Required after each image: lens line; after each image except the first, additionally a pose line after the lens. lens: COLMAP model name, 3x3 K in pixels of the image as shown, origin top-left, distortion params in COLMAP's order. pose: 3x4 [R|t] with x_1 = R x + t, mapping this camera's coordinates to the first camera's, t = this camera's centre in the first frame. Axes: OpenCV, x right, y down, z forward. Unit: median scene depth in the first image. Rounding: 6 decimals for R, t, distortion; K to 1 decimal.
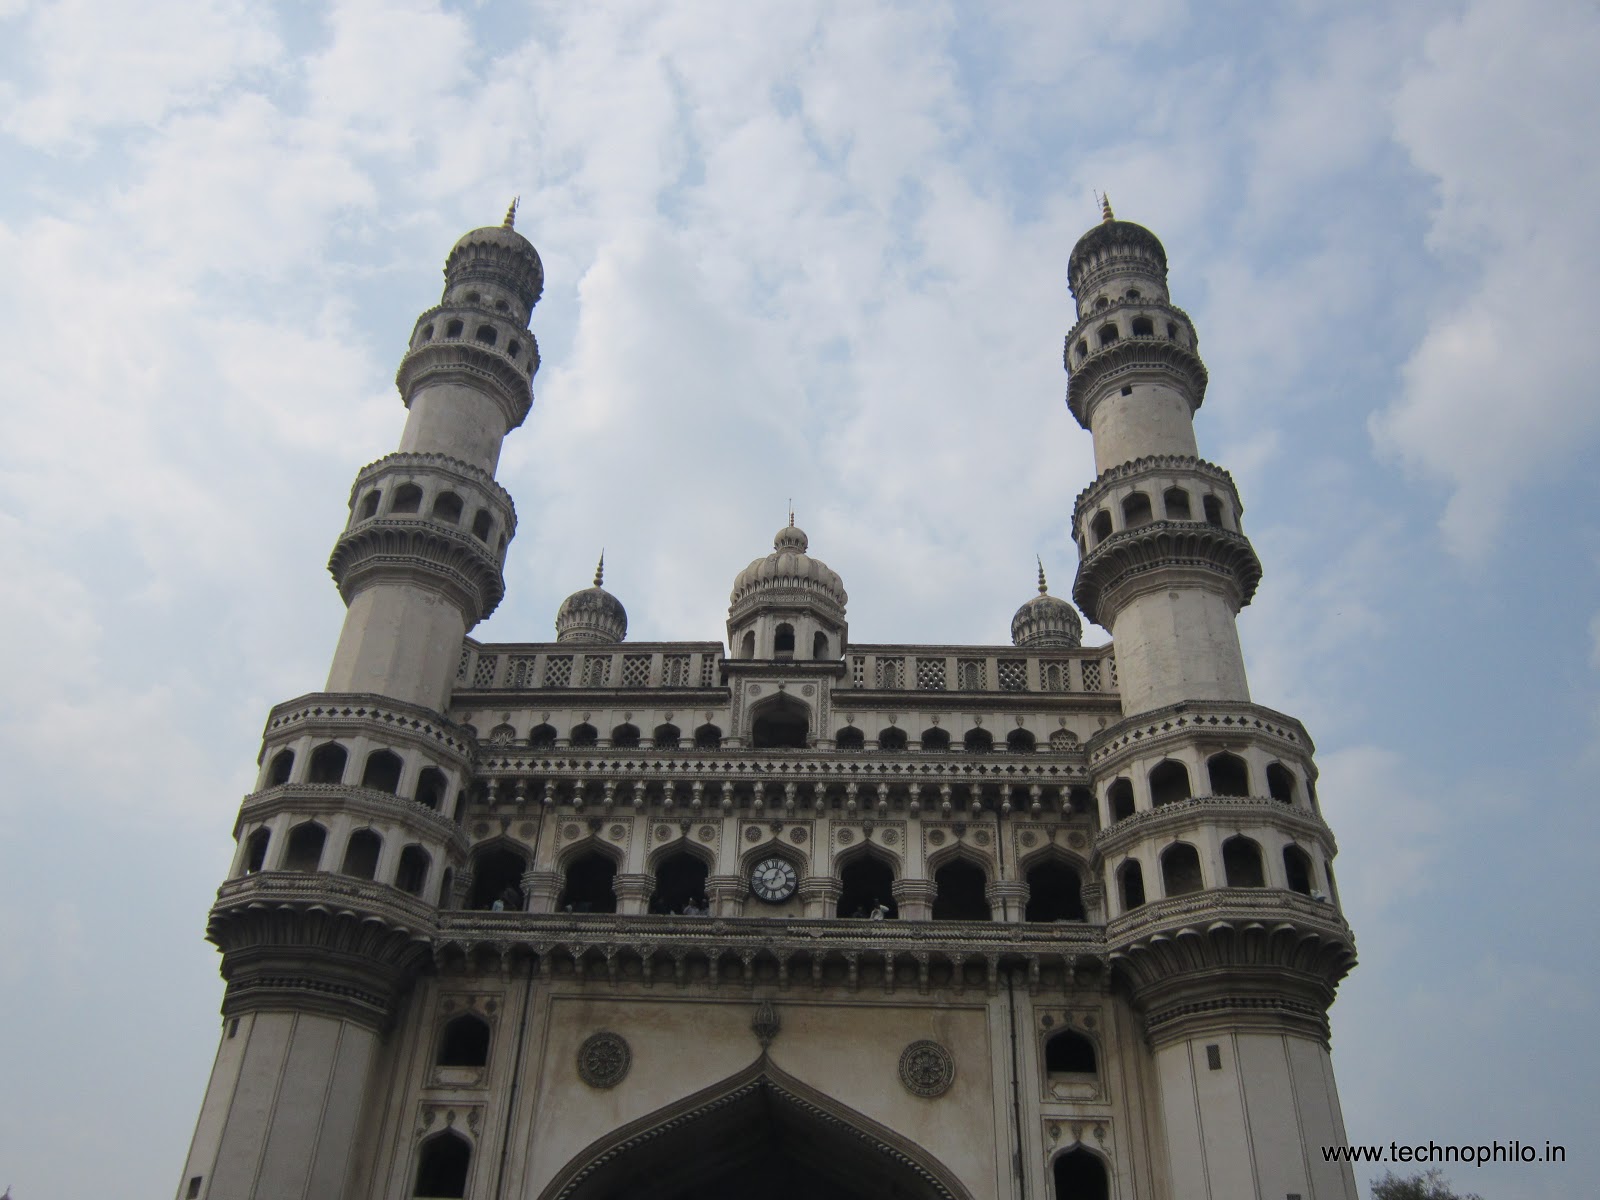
lens RADIAL K [[1370.1, 0, 799.8], [0, 1370.1, 596.5], [0, 0, 1]] dist [-0.031257, 0.048909]
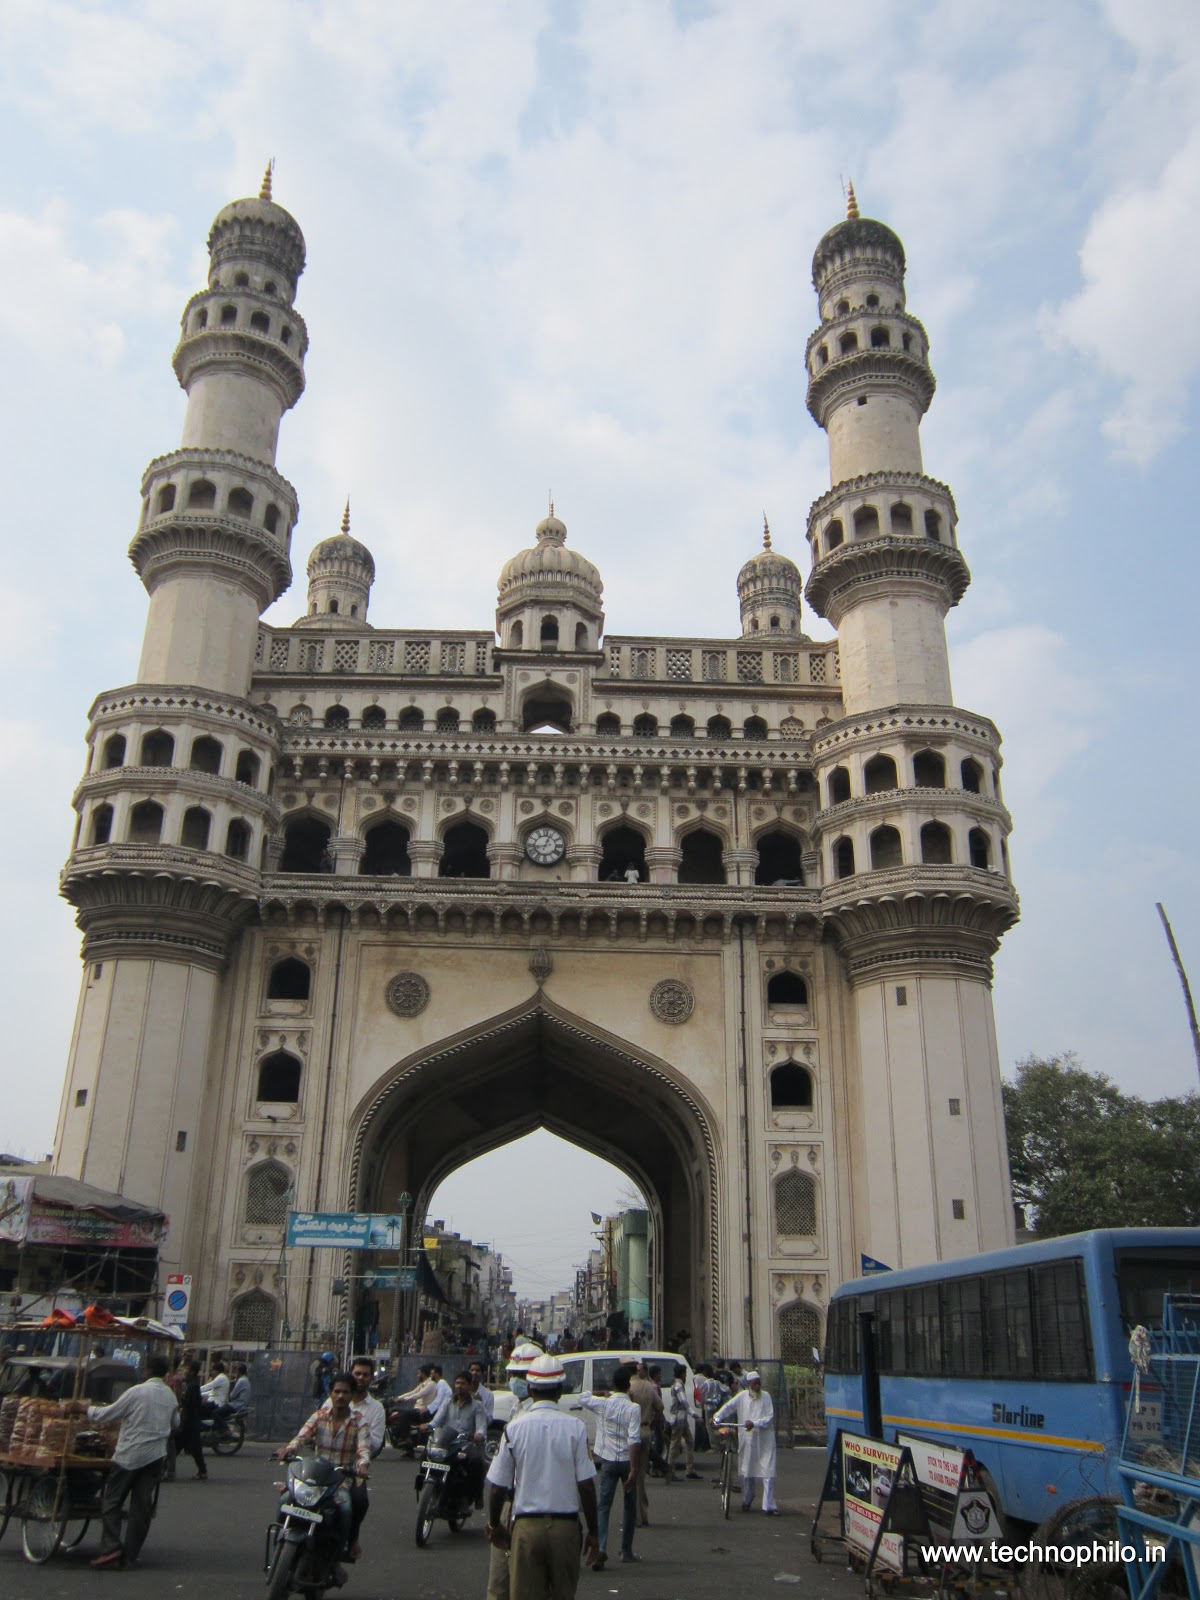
lens RADIAL K [[1370.1, 0, 588.2], [0, 1370.1, 795.2], [0, 0, 1]] dist [-0.031257, 0.048909]
pose [[0.997888, 0.005572, 0.064713, -0.056508], [-0.020089, 0.973938, 0.225923, -0.100680], [-0.061768, -0.226746, 0.971993, -0.138851]]
